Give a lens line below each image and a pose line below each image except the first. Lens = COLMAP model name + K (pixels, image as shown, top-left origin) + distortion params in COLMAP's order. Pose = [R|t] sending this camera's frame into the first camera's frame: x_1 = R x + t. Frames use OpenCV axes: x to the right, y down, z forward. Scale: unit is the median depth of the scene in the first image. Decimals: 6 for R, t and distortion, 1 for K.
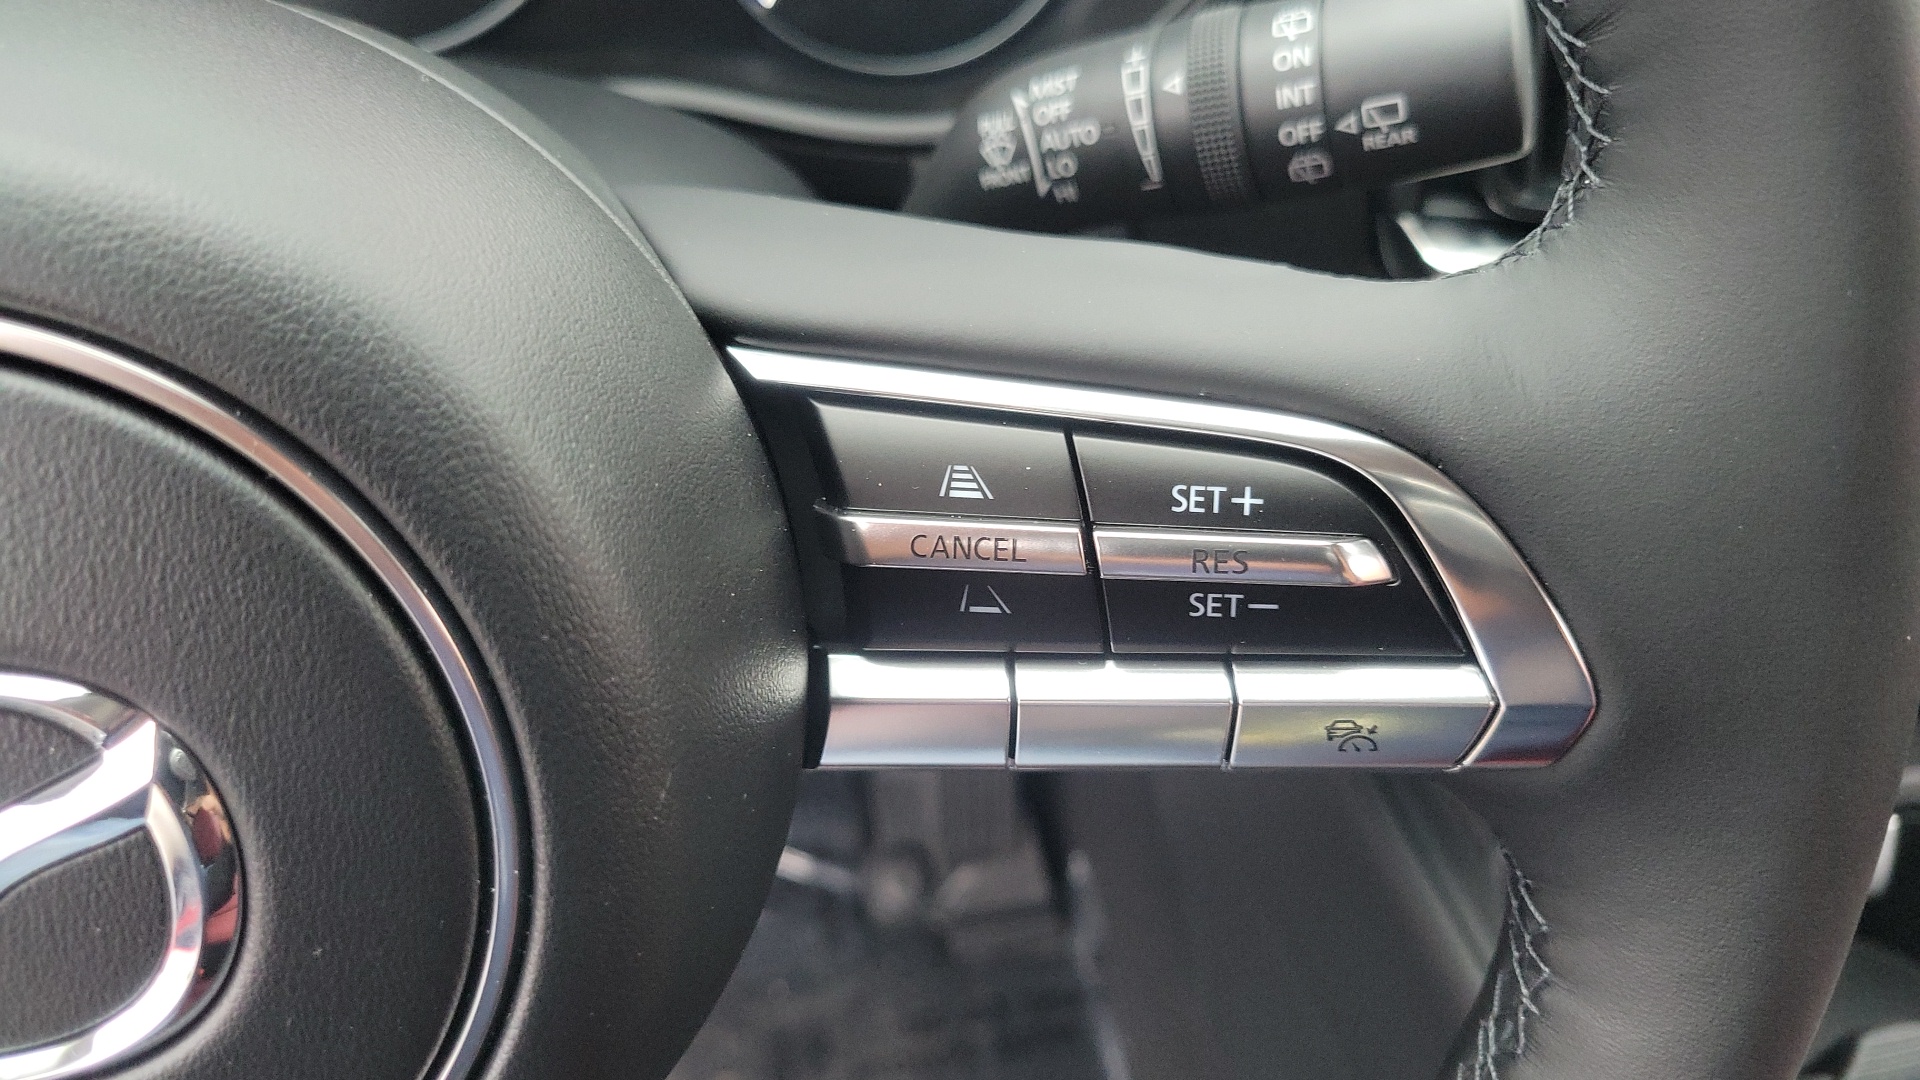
lens RADIAL K [[1492.4, 0, 959.4], [0, 1492.4, 549.5], [0, 0, 1]] dist [-0.002005, -0.001757]
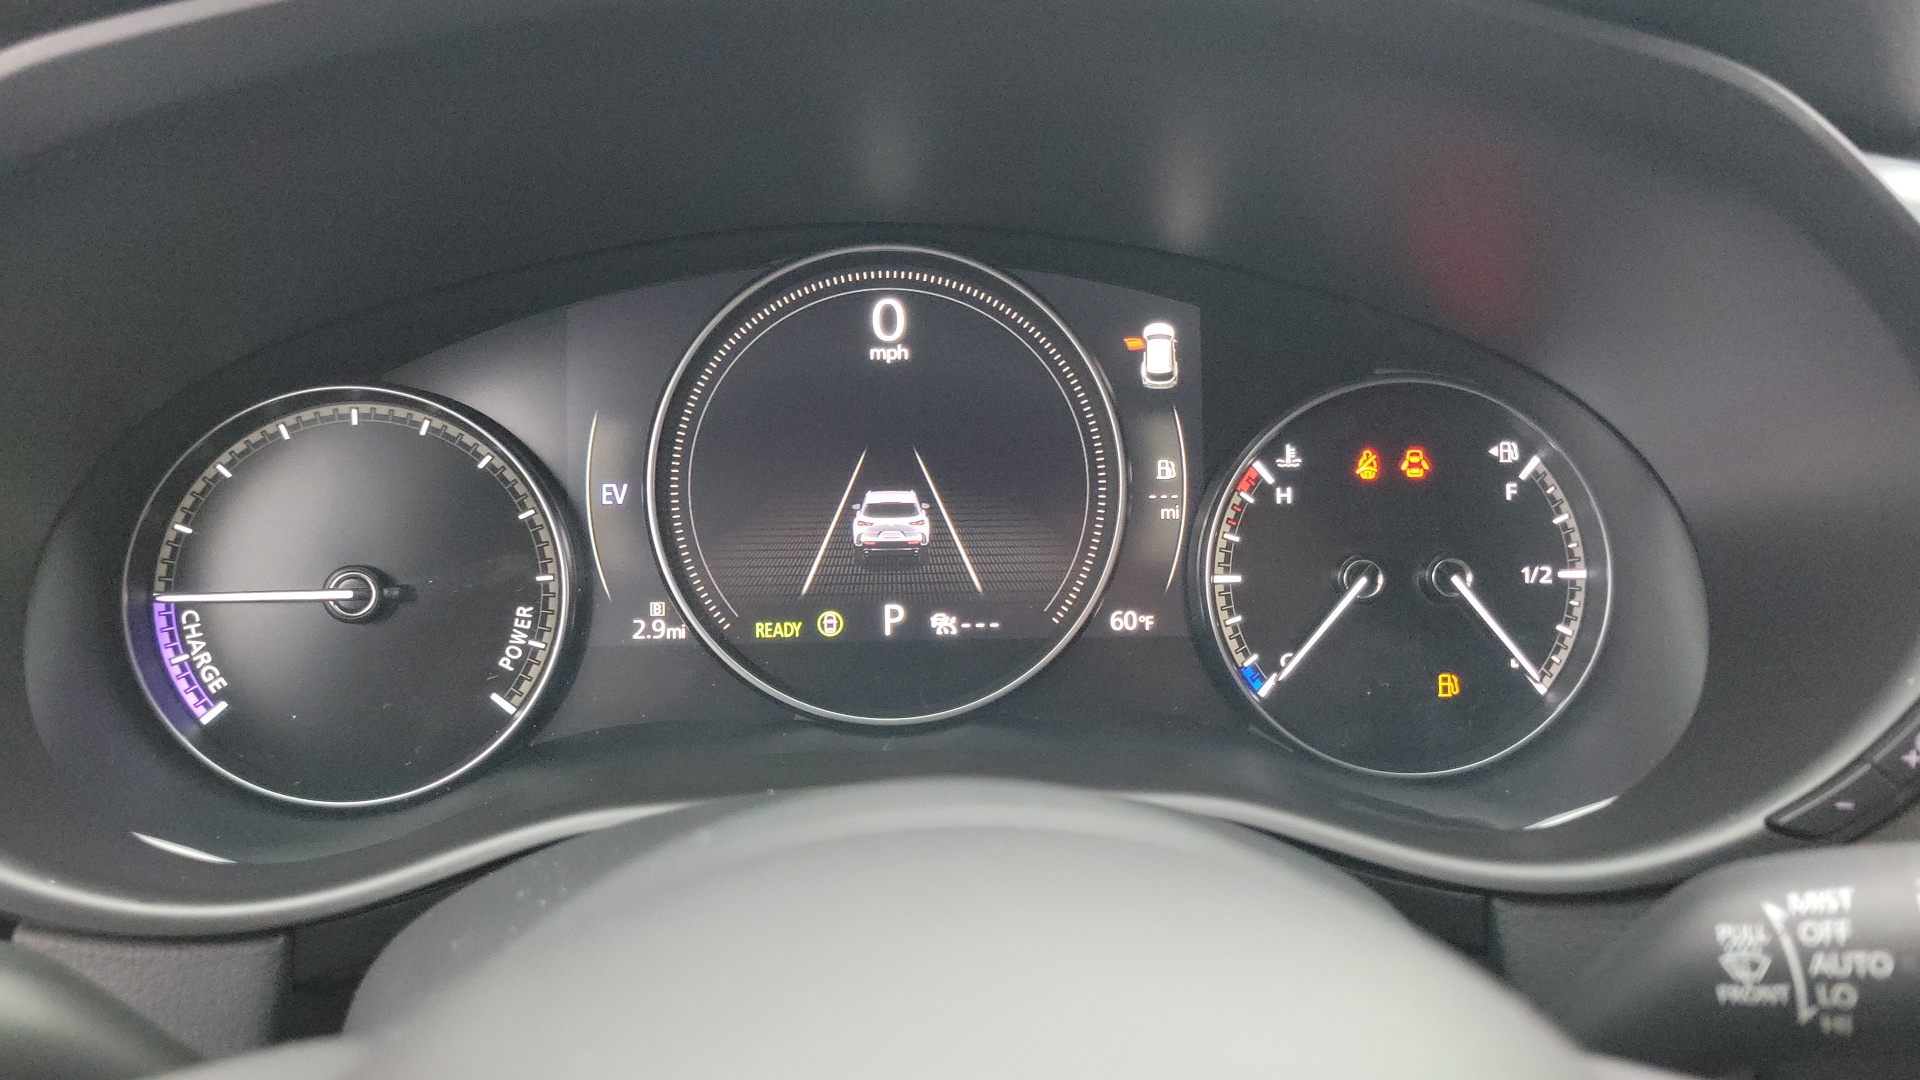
lens RADIAL K [[1455.5, 0, 959.5], [0, 1455.5, 545.9], [0, 0, 1]] dist [0.039441, -0.027516]
pose [[0.991225, 0.070848, -0.111599, -0.364664], [-0.107447, 0.923595, -0.368004, -0.130765], [0.077000, 0.376766, 0.923103, 0.076427]]
